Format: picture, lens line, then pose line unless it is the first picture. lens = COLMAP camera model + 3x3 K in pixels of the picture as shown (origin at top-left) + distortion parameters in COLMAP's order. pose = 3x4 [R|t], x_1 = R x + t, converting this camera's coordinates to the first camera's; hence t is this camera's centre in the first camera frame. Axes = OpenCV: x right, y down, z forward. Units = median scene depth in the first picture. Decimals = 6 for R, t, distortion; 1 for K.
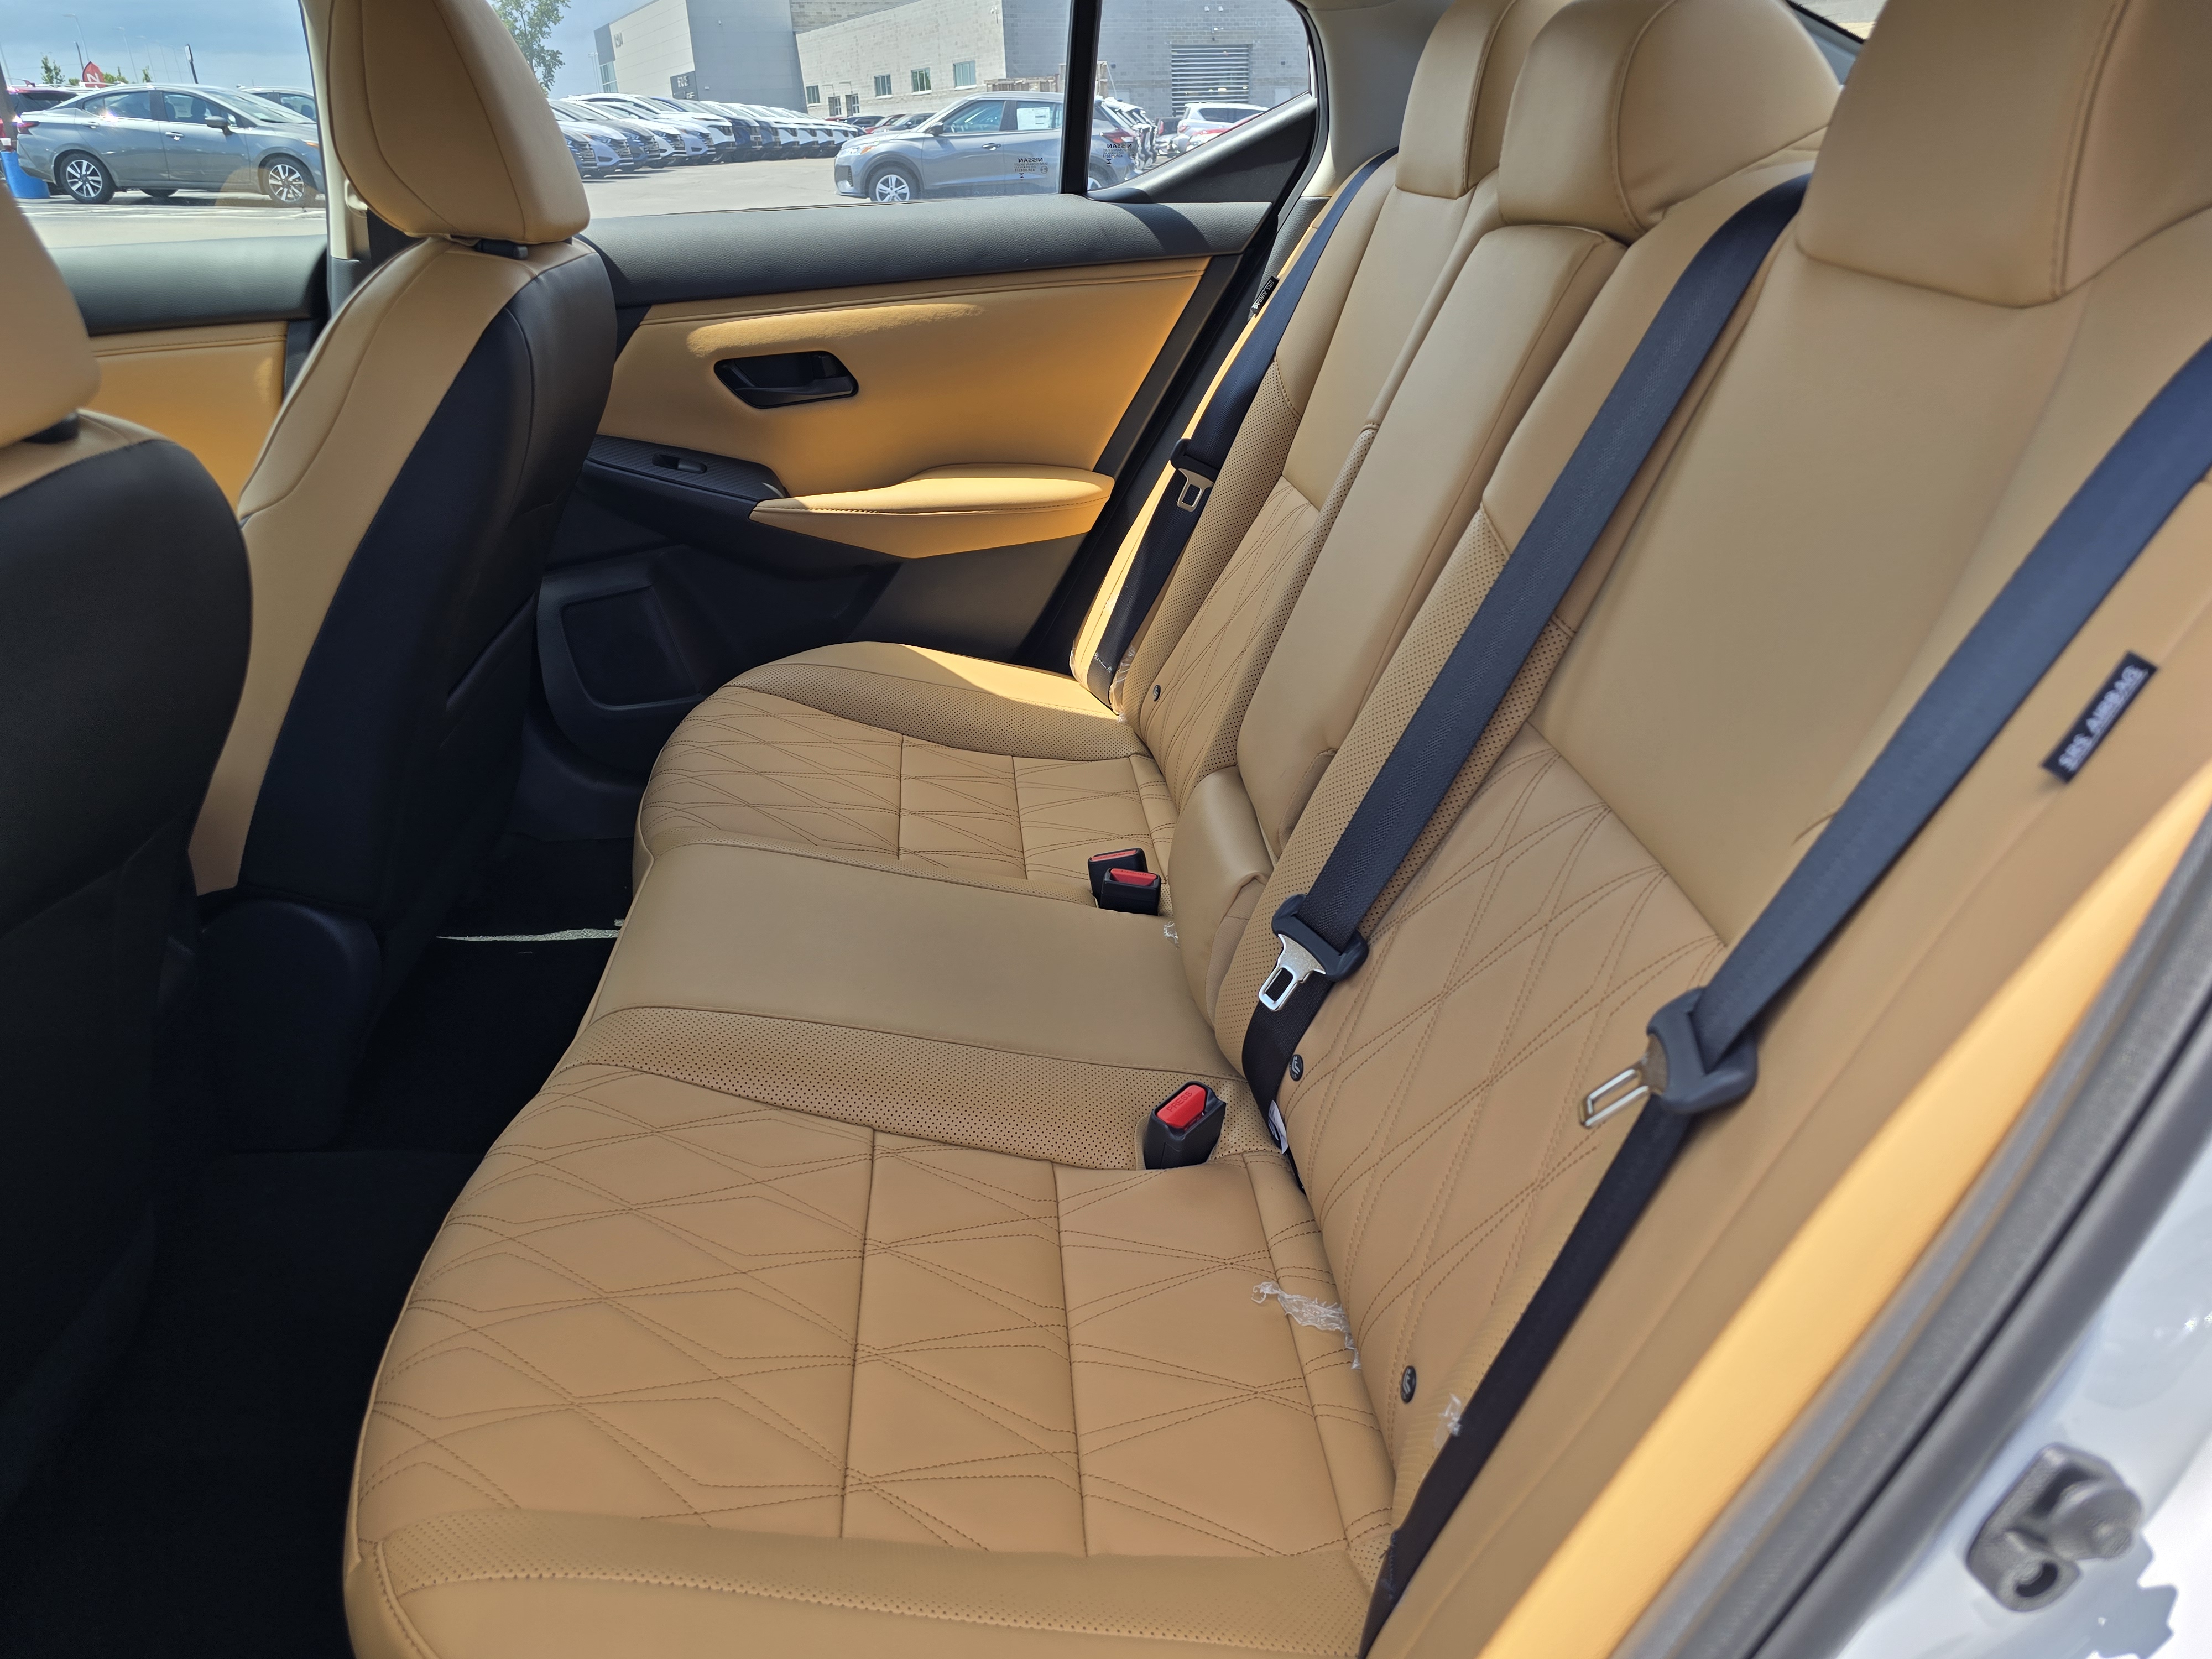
lens RADIAL K [[1529.6, 0, 1087.5], [0, 1529.6, 829.4], [0, 0, 1]] dist [0.054362, -0.062097]
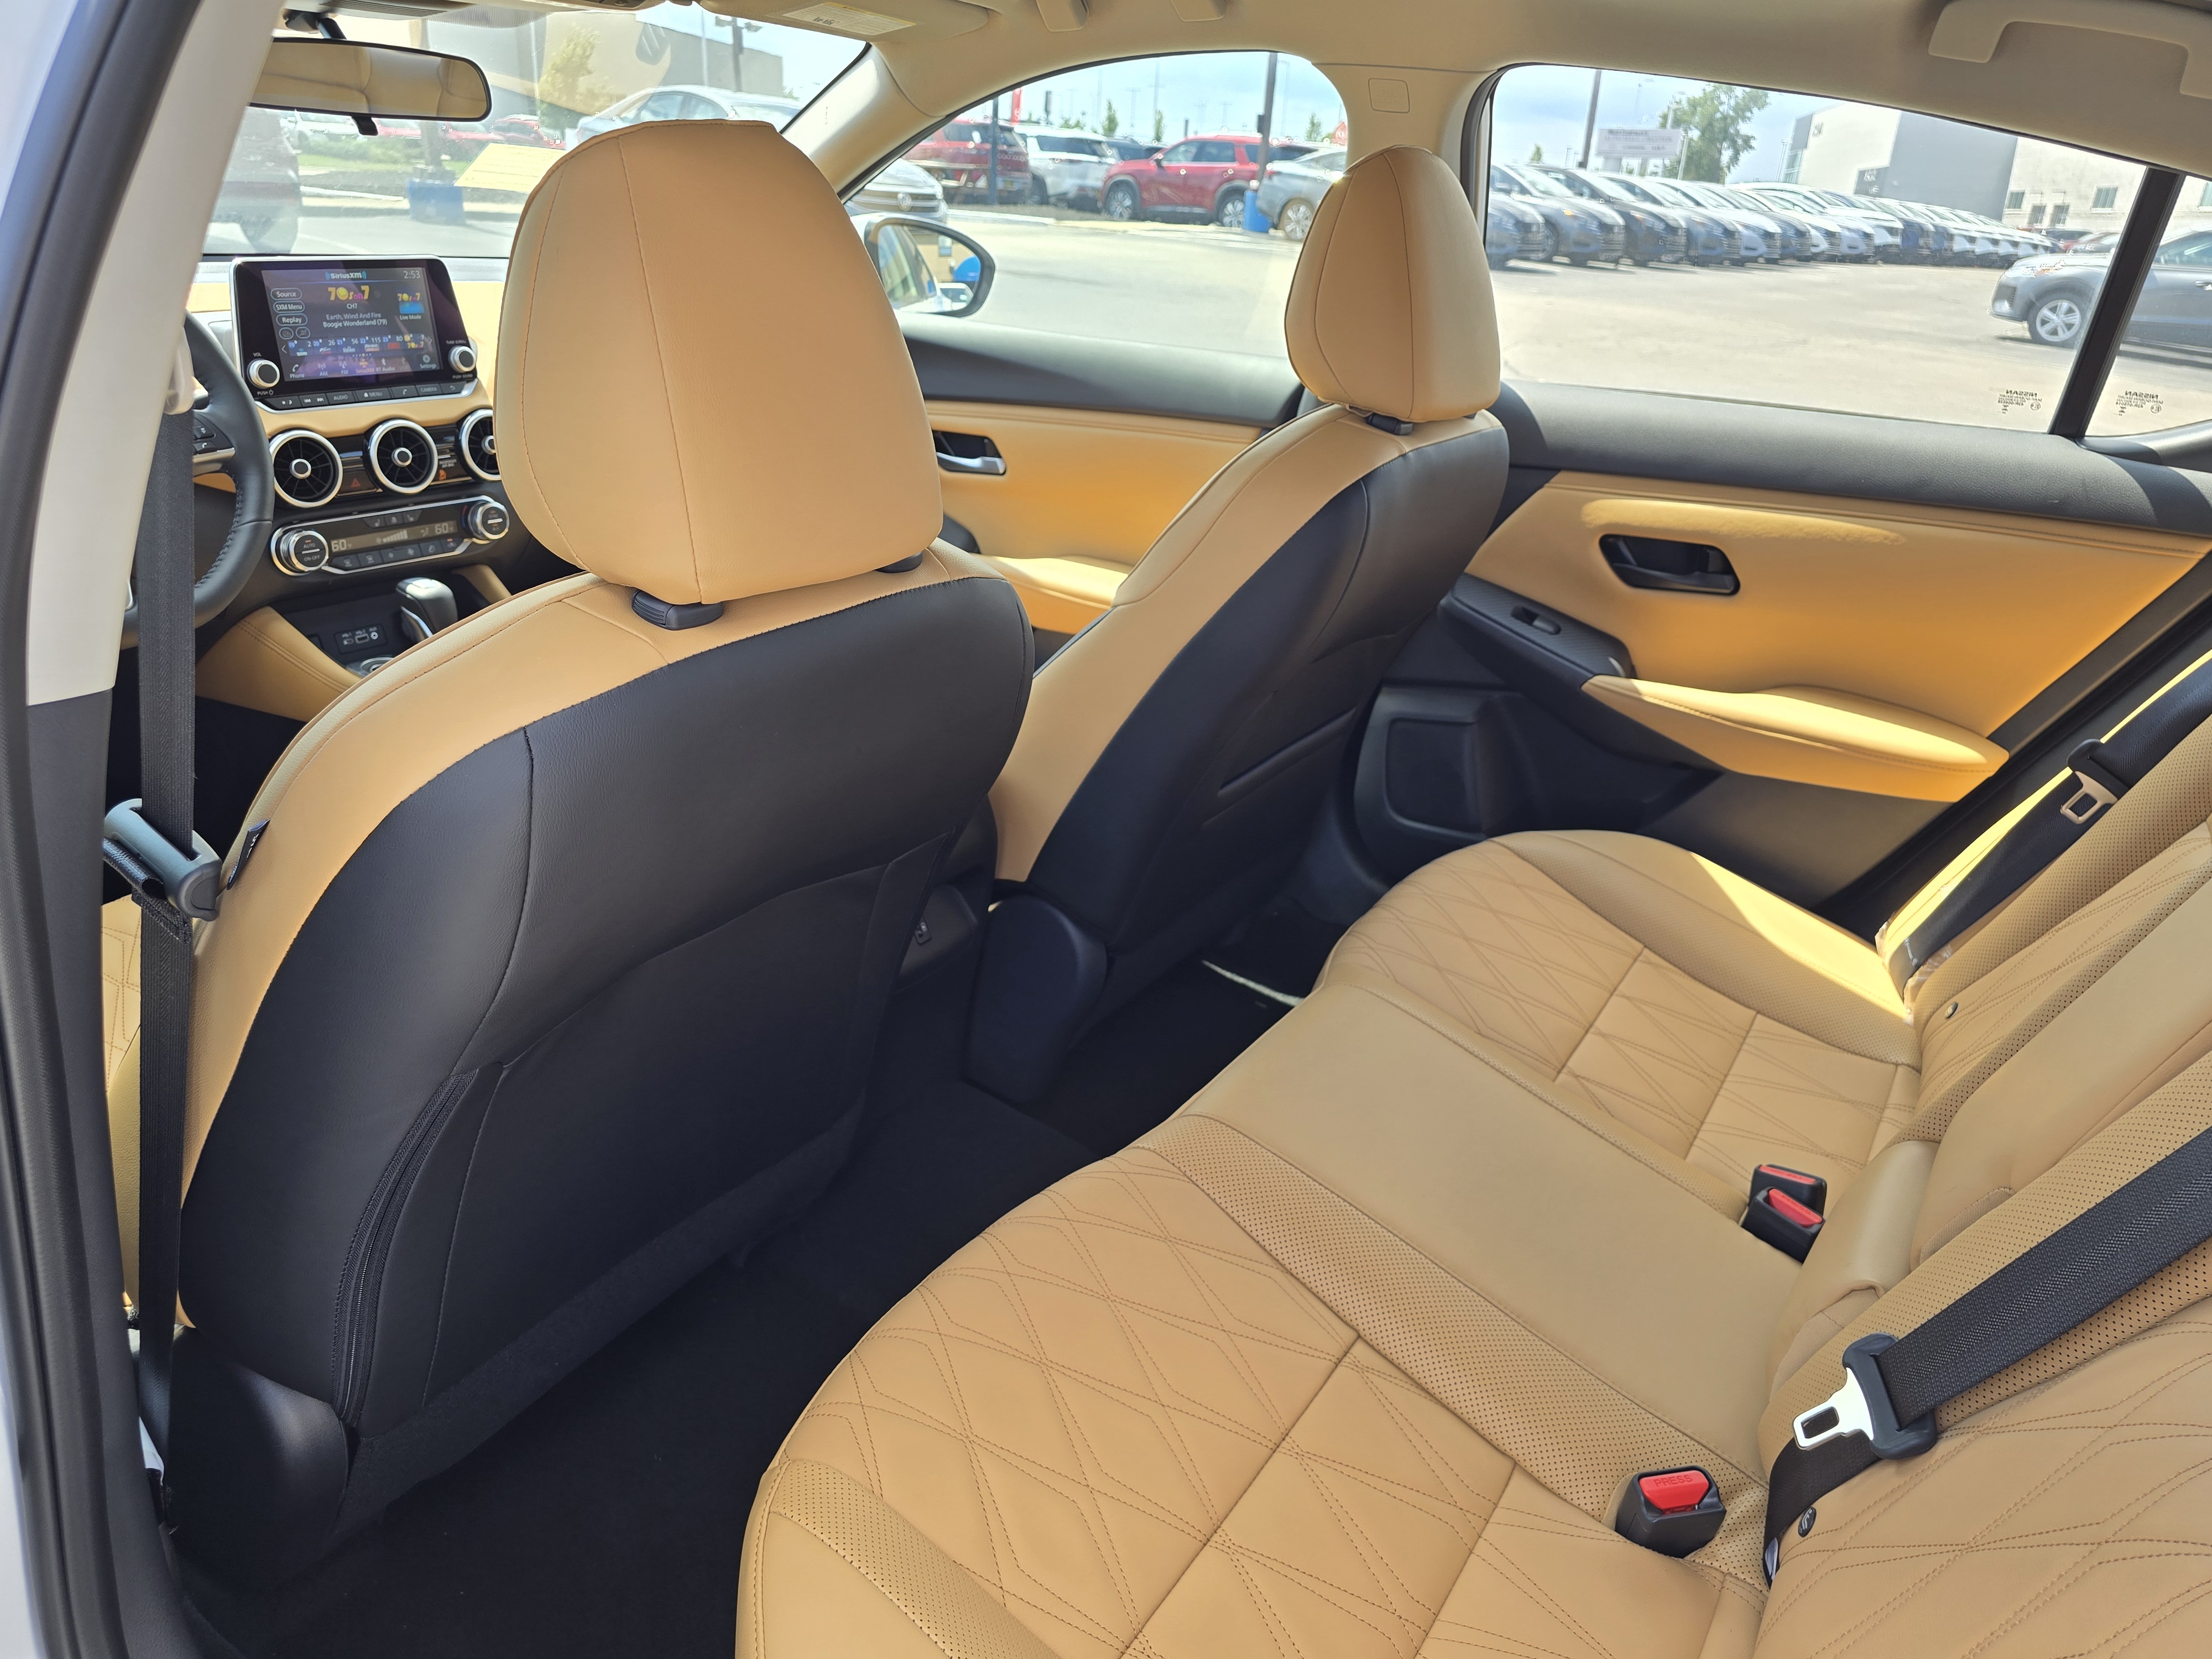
lens RADIAL K [[1529.6, 0, 1100.8], [0, 1529.6, 789.7], [0, 0, 1]] dist [0.054362, -0.062097]
pose [[0.768004, 0.303938, -0.563730, 0.125610], [-0.331523, 0.941777, 0.056110, -0.093518], [0.547962, 0.143797, 0.824051, 0.012021]]
